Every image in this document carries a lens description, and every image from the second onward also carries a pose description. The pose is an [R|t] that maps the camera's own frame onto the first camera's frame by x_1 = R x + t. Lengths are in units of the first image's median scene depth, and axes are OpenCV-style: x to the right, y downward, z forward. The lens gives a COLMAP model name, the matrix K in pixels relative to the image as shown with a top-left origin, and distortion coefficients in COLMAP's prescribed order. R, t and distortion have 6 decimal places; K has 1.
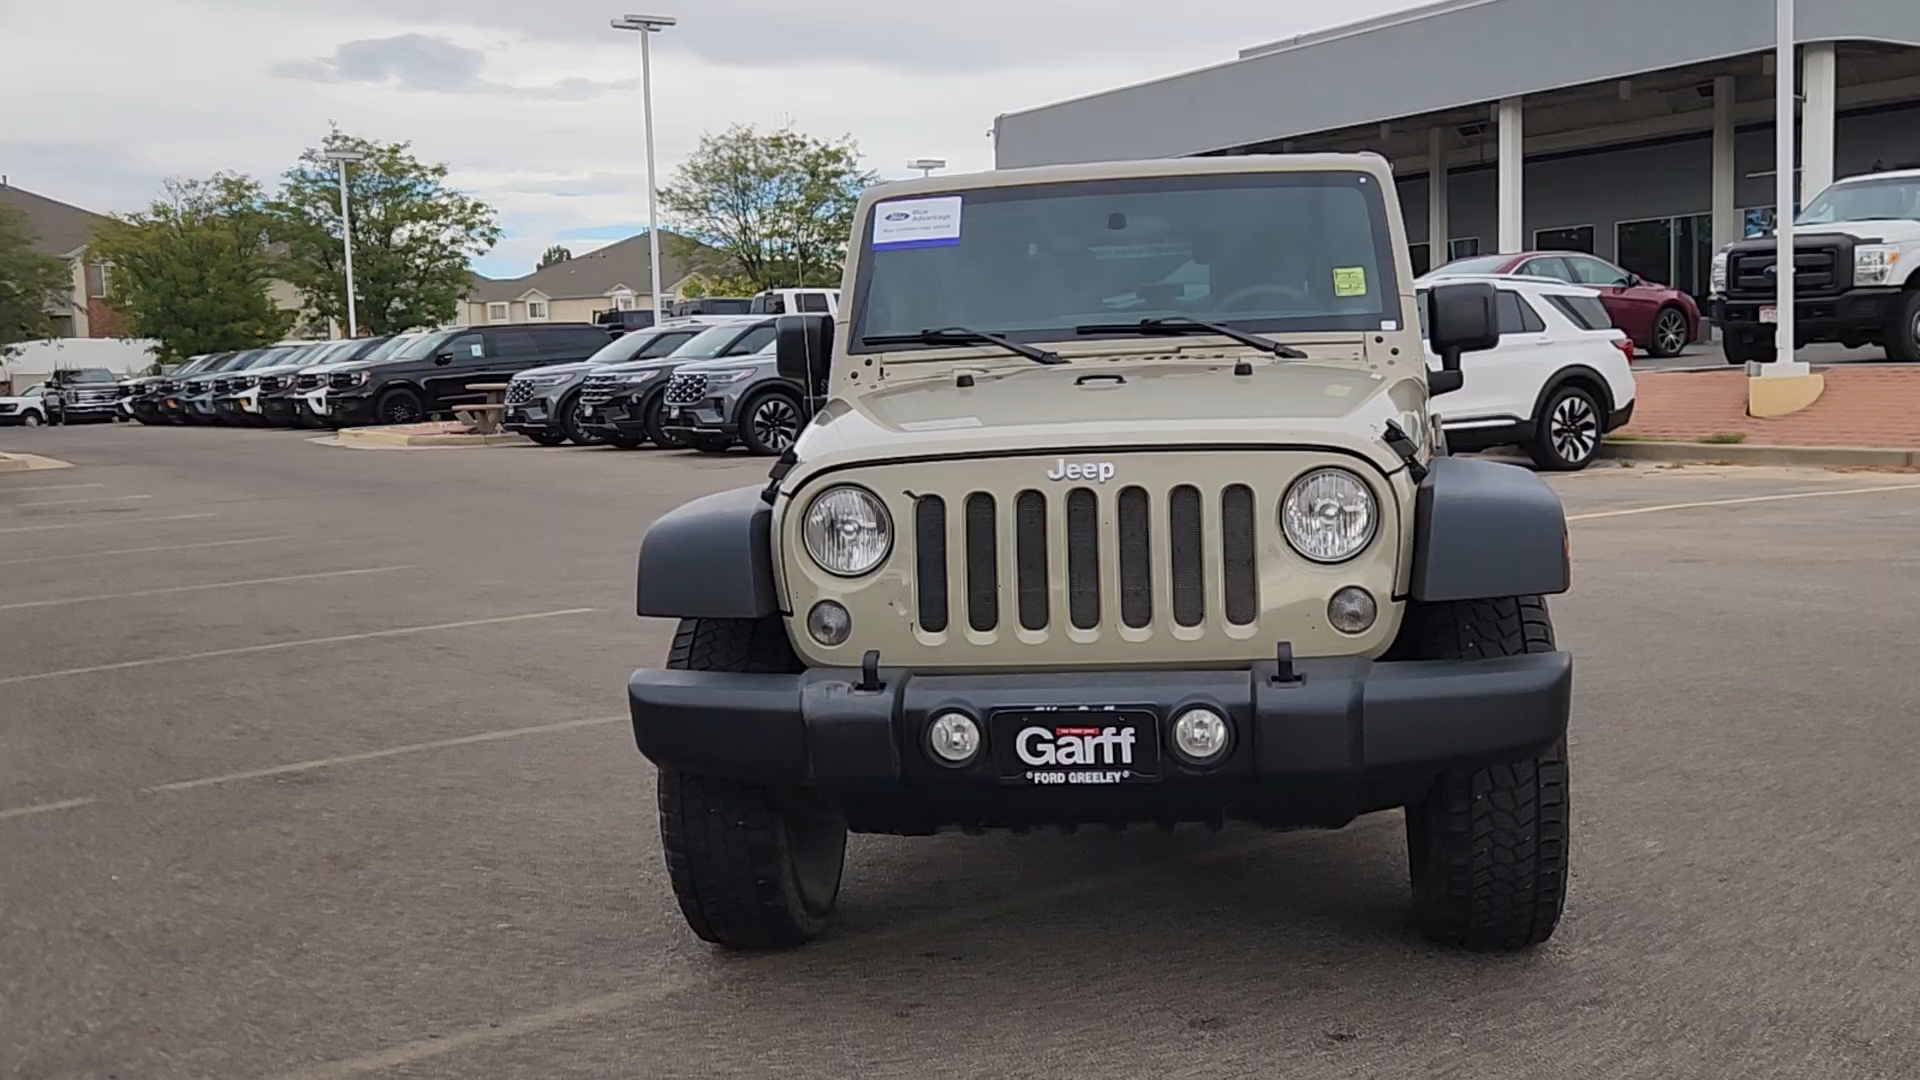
lens RADIAL K [[1954.6, 0, 958.6], [0, 1954.6, 547.1], [0, 0, 1]] dist [0.028369, 0.000000]
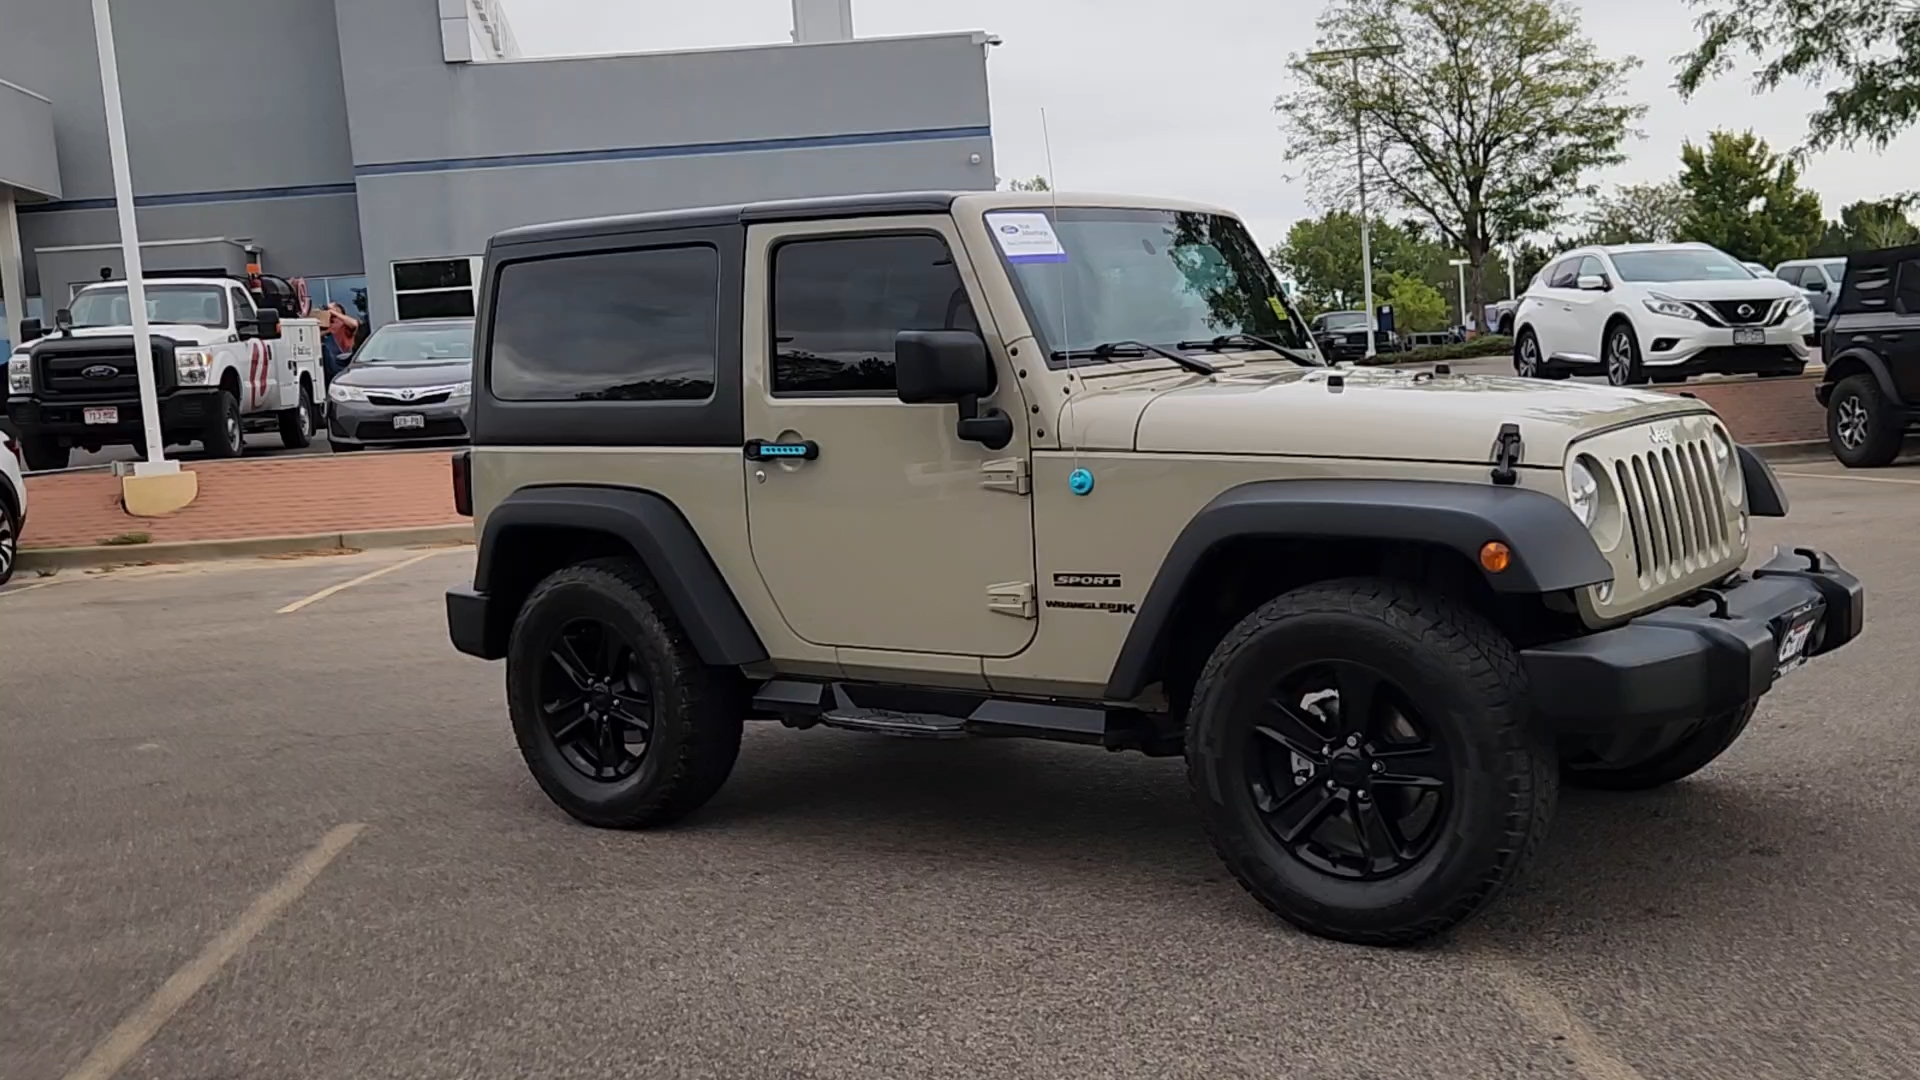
lens RADIAL K [[1954.6, 0, 954.2], [0, 1954.6, 539.2], [0, 0, 1]] dist [0.028369, 0.000000]
pose [[0.486672, -0.068673, 0.870881, -0.936362], [0.129230, 0.991597, 0.005975, -0.029599], [-0.863974, 0.109636, 0.491457, 0.602131]]
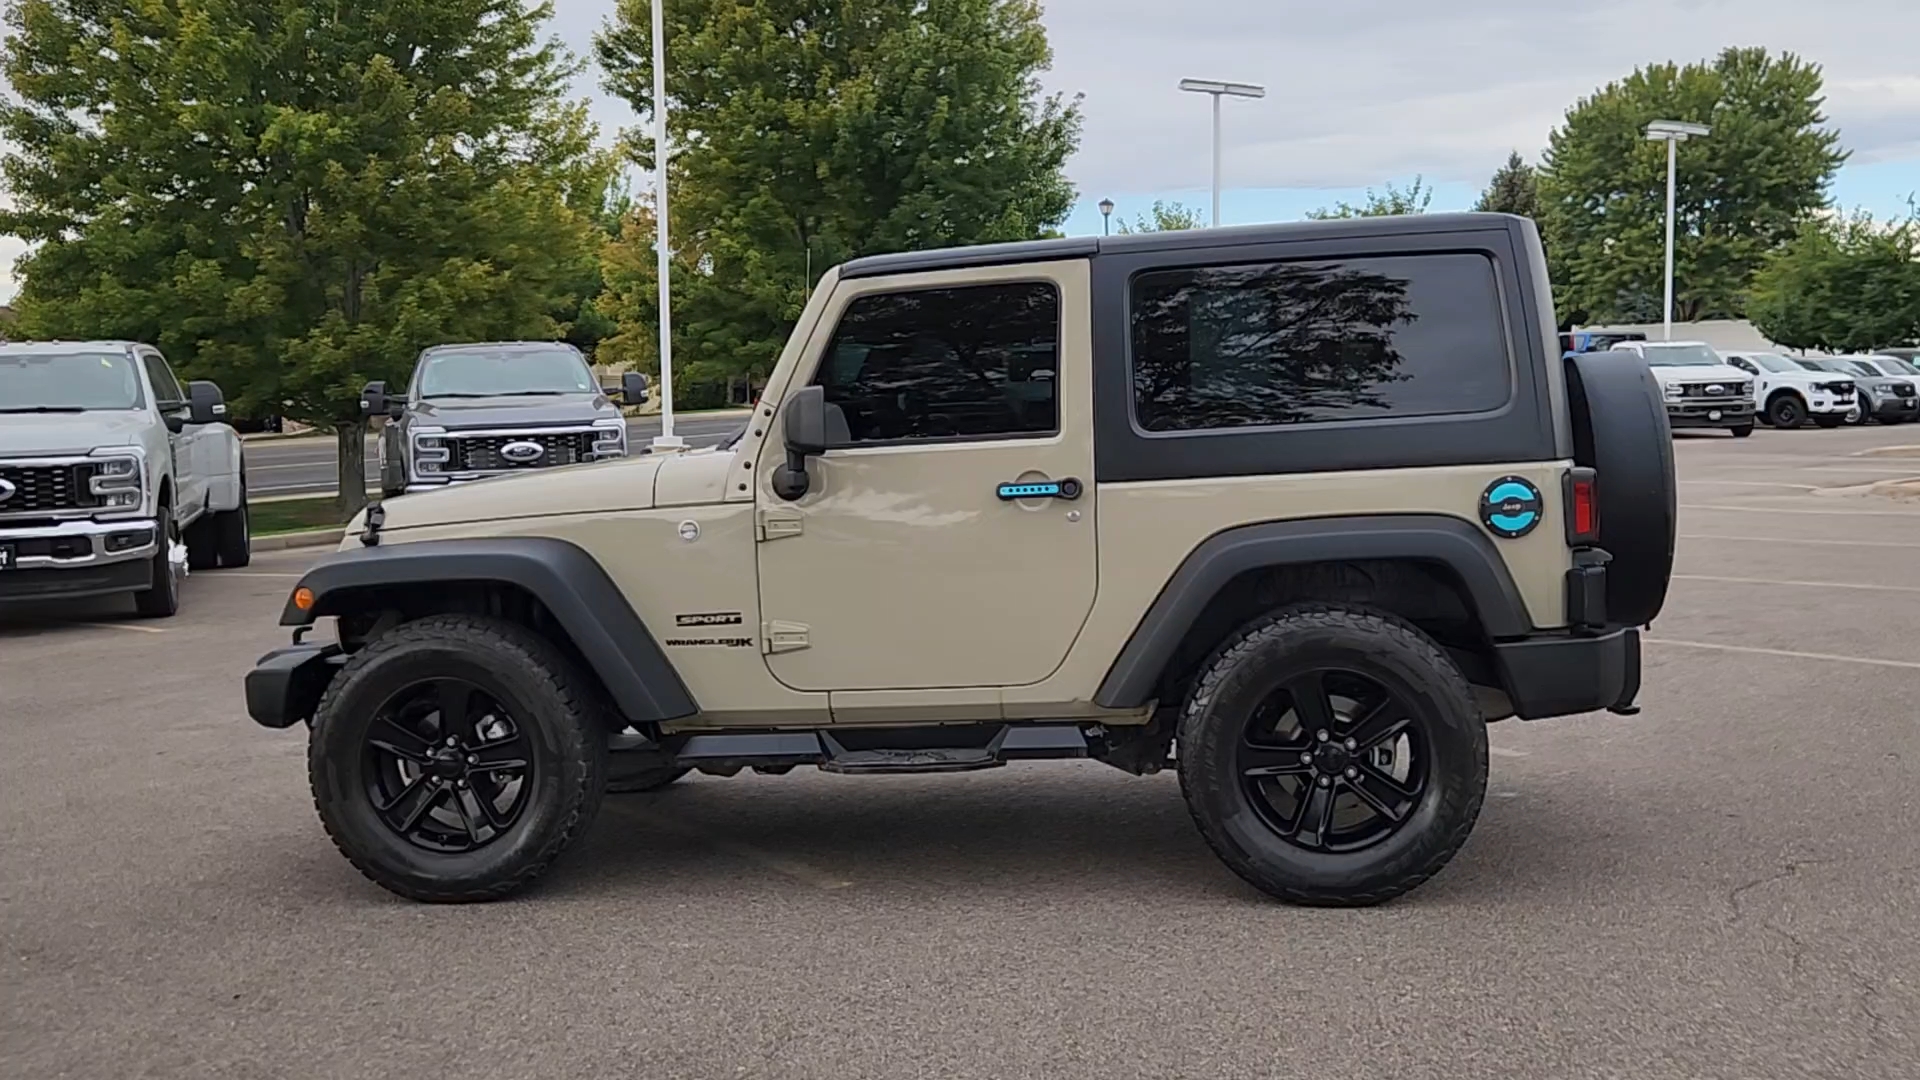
lens RADIAL K [[1954.6, 0, 945.5], [0, 1954.6, 535.9], [0, 0, 1]] dist [0.028369, 0.000000]
pose [[0.026589, 0.109226, -0.993661, 1.320218], [-0.072660, 0.991595, 0.107055, -0.176691], [0.997002, 0.069353, 0.034302, 1.064189]]
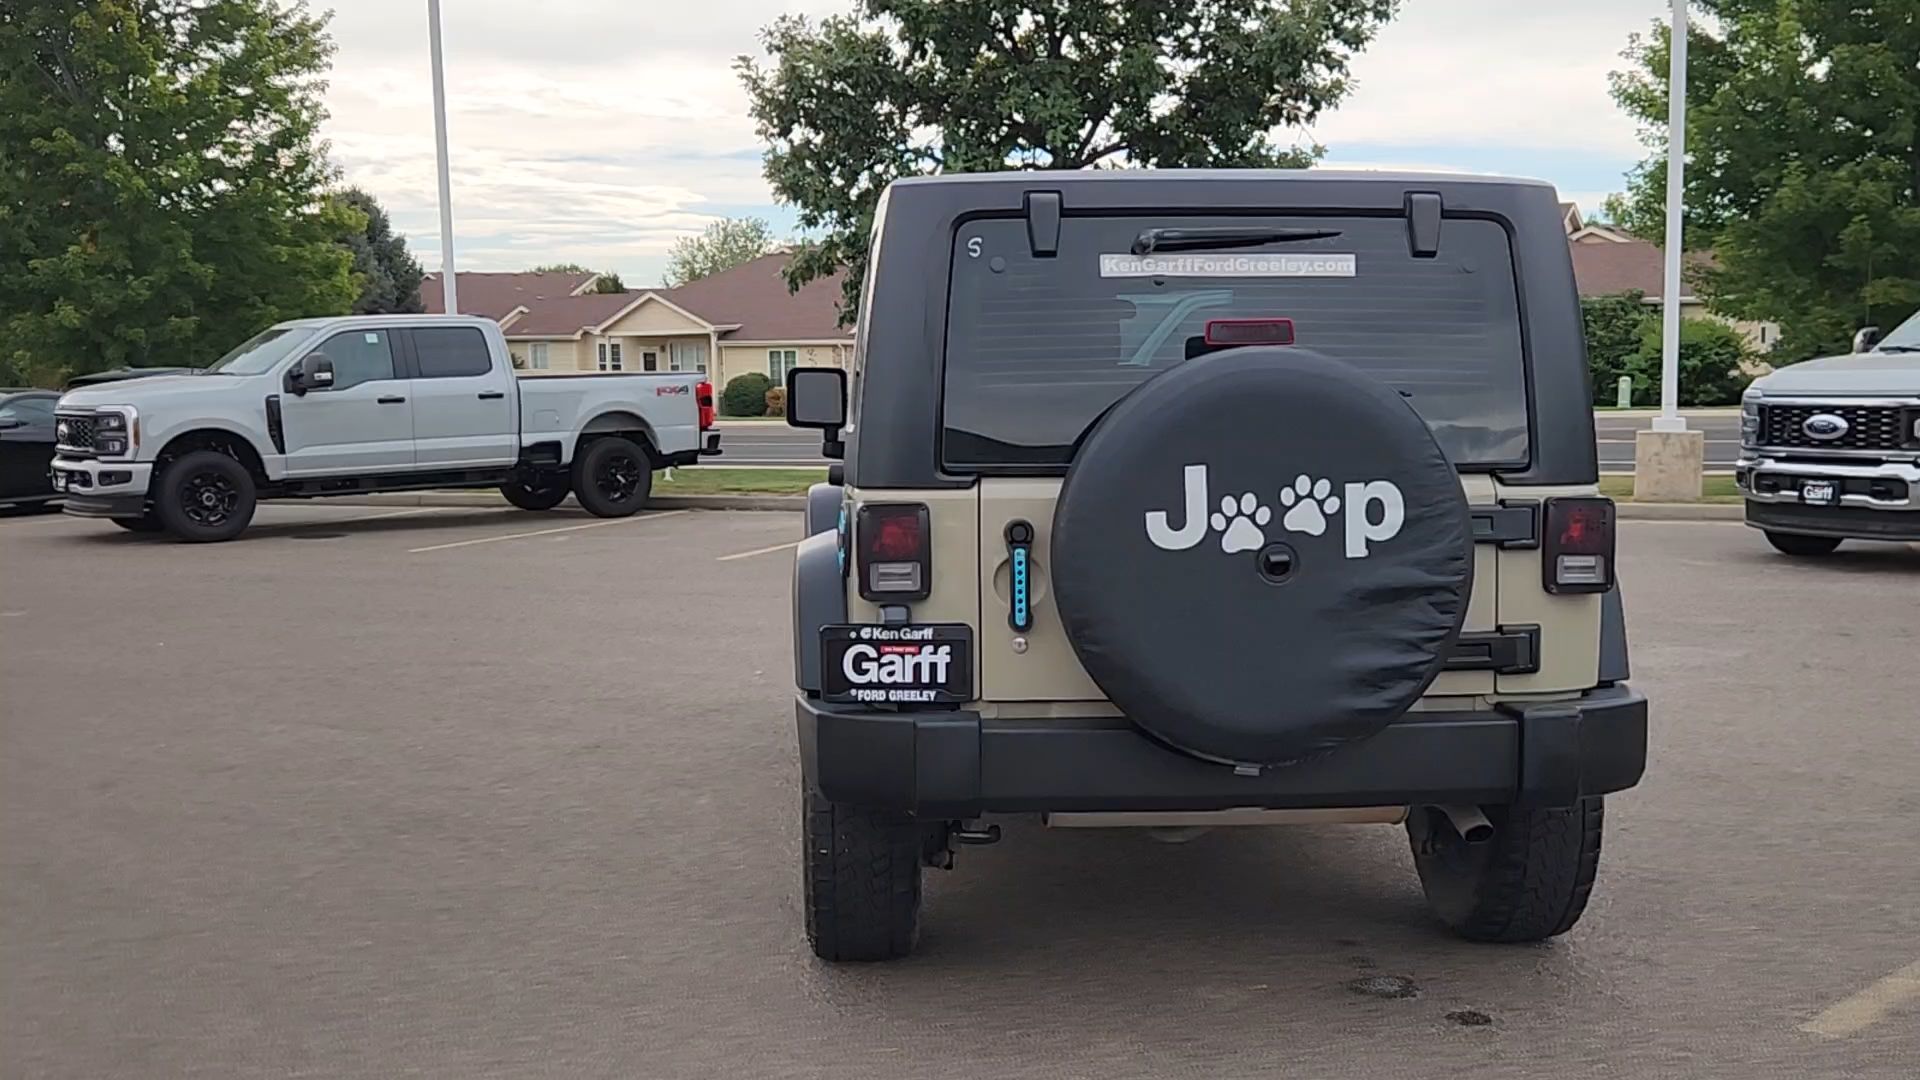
lens RADIAL K [[1954.6, 0, 953.5], [0, 1954.6, 522.0], [0, 0, 1]] dist [0.028369, 0.000000]
pose [[-0.976405, 0.064285, -0.206155, 0.437570], [0.025353, 0.982186, 0.186194, -0.267845], [0.214452, 0.176574, -0.960641, 2.216567]]
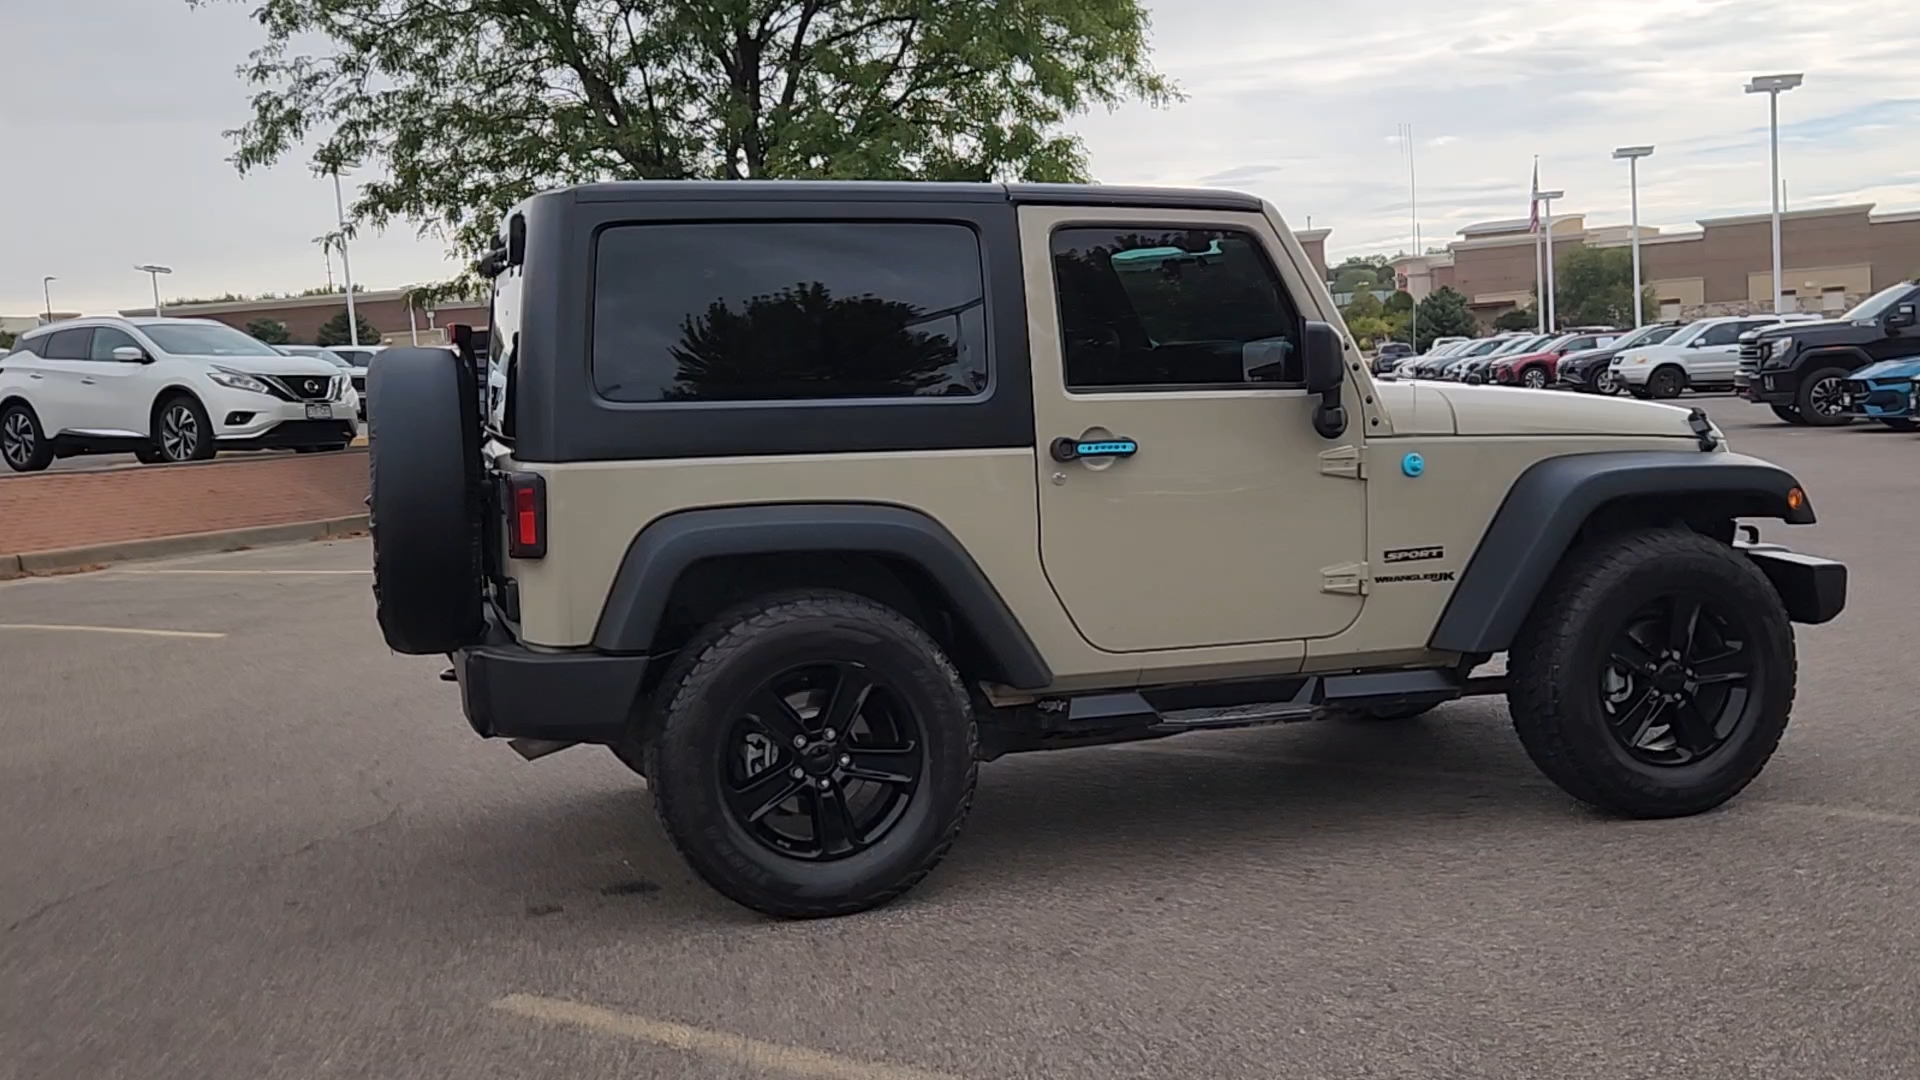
lens RADIAL K [[1954.6, 0, 956.3], [0, 1954.6, 531.5], [0, 0, 1]] dist [0.028369, 0.000000]
pose [[-0.423581, -0.022320, 0.905583, -0.924940], [0.152715, 0.983628, 0.095675, -0.147250], [-0.892893, 0.178822, -0.413238, 1.680067]]
